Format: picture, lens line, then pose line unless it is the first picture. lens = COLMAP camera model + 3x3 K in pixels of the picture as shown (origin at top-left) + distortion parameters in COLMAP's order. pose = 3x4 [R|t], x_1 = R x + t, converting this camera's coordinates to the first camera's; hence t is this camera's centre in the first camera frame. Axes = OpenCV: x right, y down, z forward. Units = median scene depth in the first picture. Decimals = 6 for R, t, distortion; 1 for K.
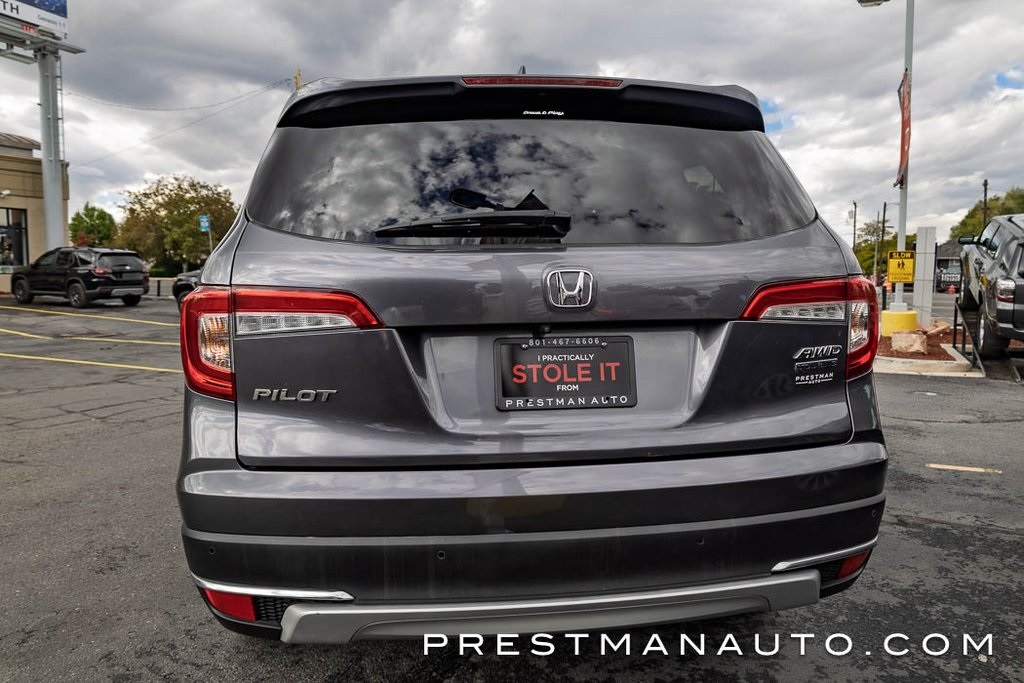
lens RADIAL K [[755.4, 0, 511.0], [0, 755.4, 341.3], [0, 0, 1]] dist [-0.012829, 0.010936]
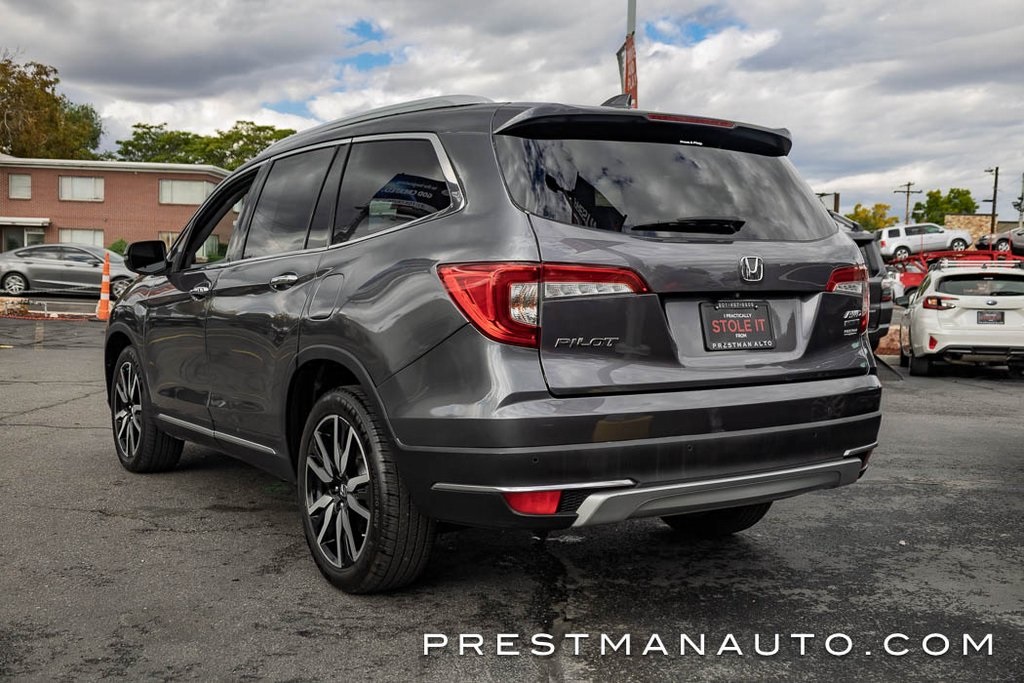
lens RADIAL K [[1151.4, 0, 512.3], [0, 1151.4, 340.7], [0, 0, 1]] dist [0.030129, 0.000000]
pose [[0.891579, -0.010111, 0.452752, -1.328275], [0.020499, 0.999627, -0.018043, 0.101414], [-0.452401, 0.025368, 0.891454, -0.798643]]
